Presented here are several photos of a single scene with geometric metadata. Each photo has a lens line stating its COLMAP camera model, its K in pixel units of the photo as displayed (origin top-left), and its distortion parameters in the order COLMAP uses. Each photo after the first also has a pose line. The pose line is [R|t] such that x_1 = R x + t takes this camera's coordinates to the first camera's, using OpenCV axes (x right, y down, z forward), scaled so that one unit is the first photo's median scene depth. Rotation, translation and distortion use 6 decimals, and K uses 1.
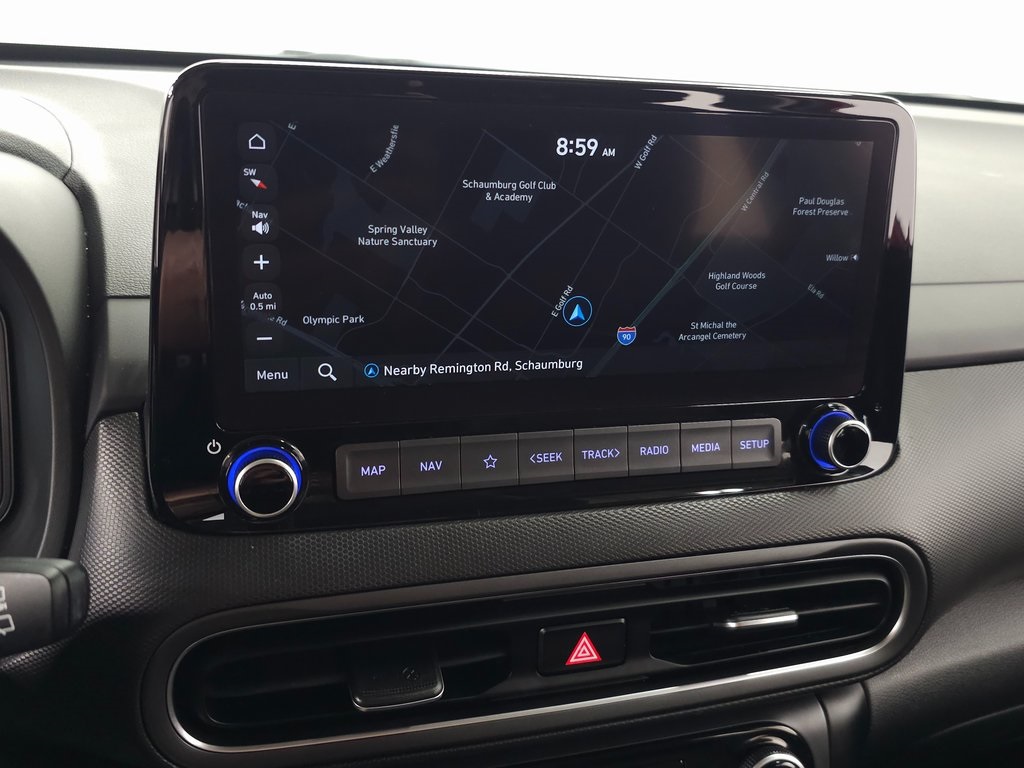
lens RADIAL K [[921.4, 0, 512.0], [0, 921.4, 384.0], [0, 0, 1]] dist [0.004447, -0.007956]
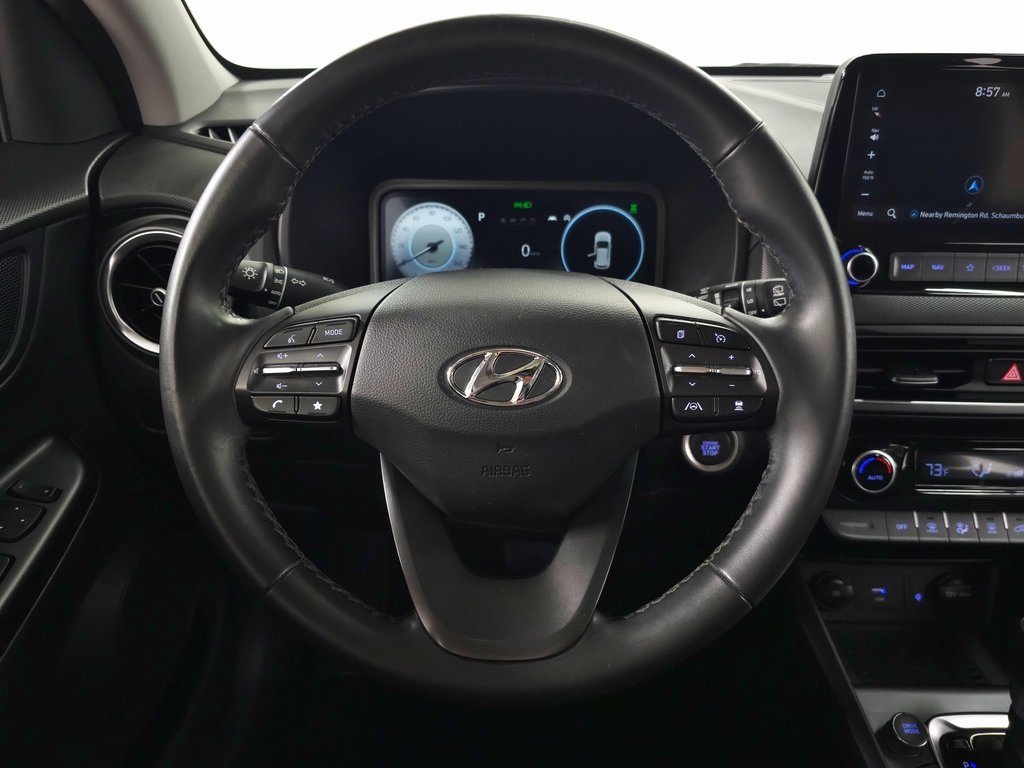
lens RADIAL K [[693.9, 0, 517.7], [0, 693.9, 380.6], [0, 0, 1]] dist [0.000340, -0.002644]
pose [[0.953741, 0.074191, -0.291333, -0.464302], [-0.057204, 0.996151, 0.066409, 0.267588], [0.295138, -0.046671, 0.954314, -0.624207]]
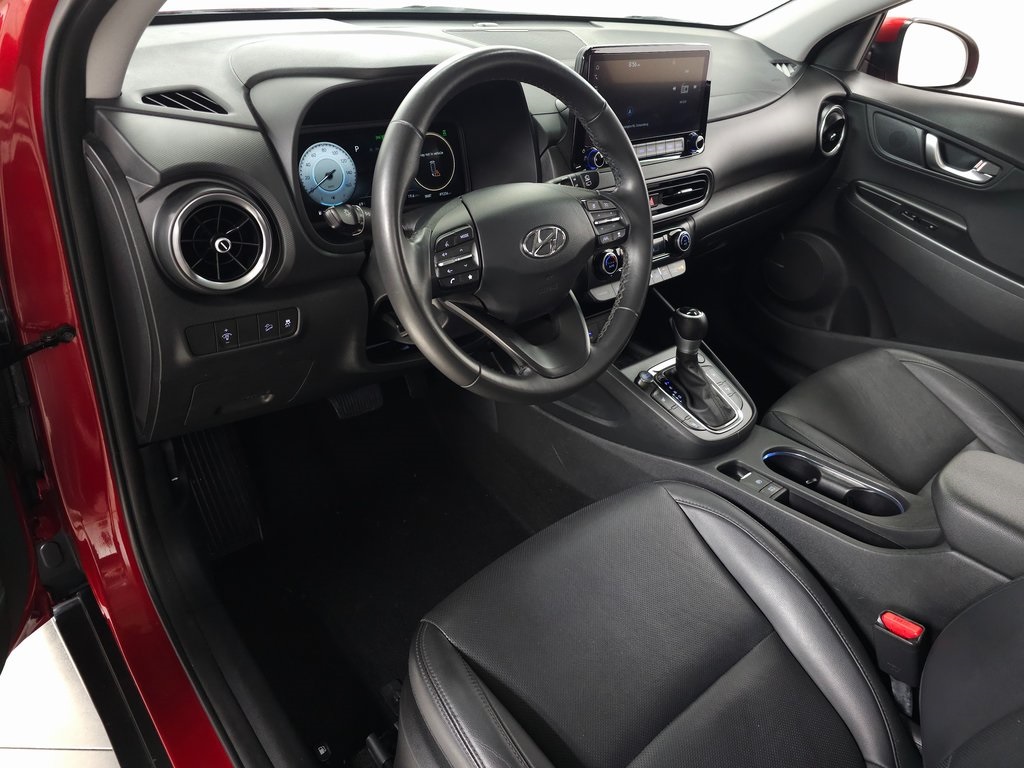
lens RADIAL K [[693.9, 0, 517.7], [0, 693.9, 380.6], [0, 0, 1]] dist [0.000340, -0.002644]
pose [[0.910784, -0.205353, 0.358194, -1.644842], [0.110309, 0.957032, 0.268182, 0.163665], [-0.397875, -0.204744, 0.894302, -1.558962]]
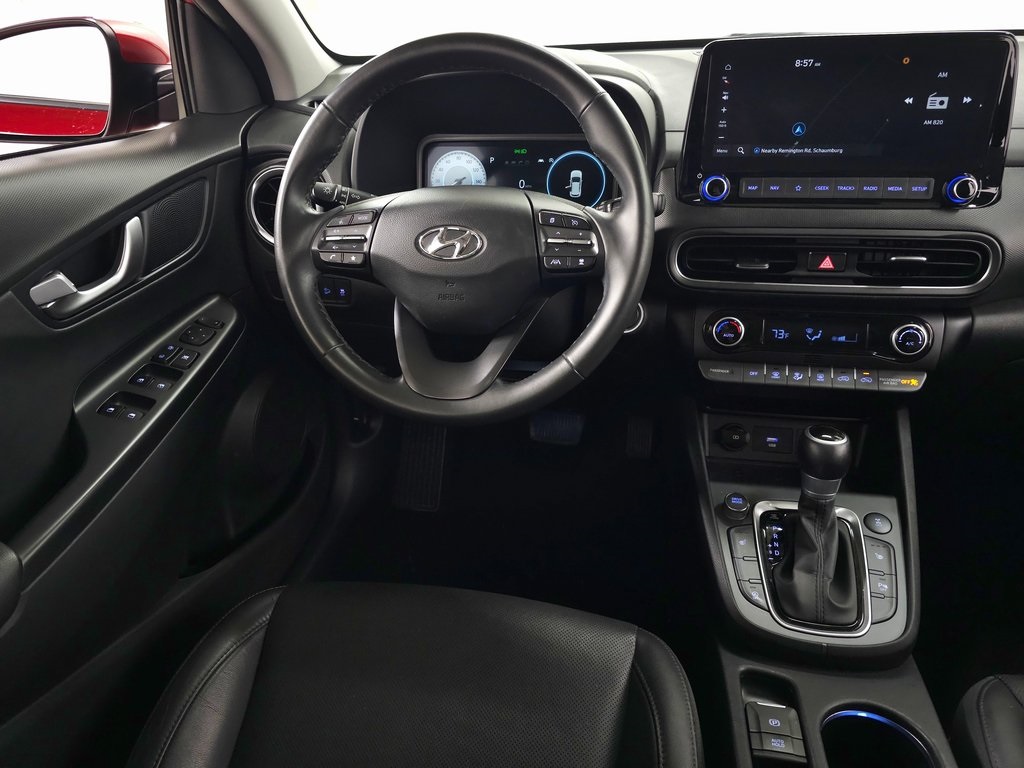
lens RADIAL K [[688.9, 0, 511.4], [0, 688.9, 384.6], [0, 0, 1]] dist [0.018590, -0.003841]
pose [[0.880086, 0.135879, -0.454956, 0.232740], [-0.082253, 0.987321, 0.135763, 0.438673], [0.467635, -0.082062, 0.880104, -1.207955]]
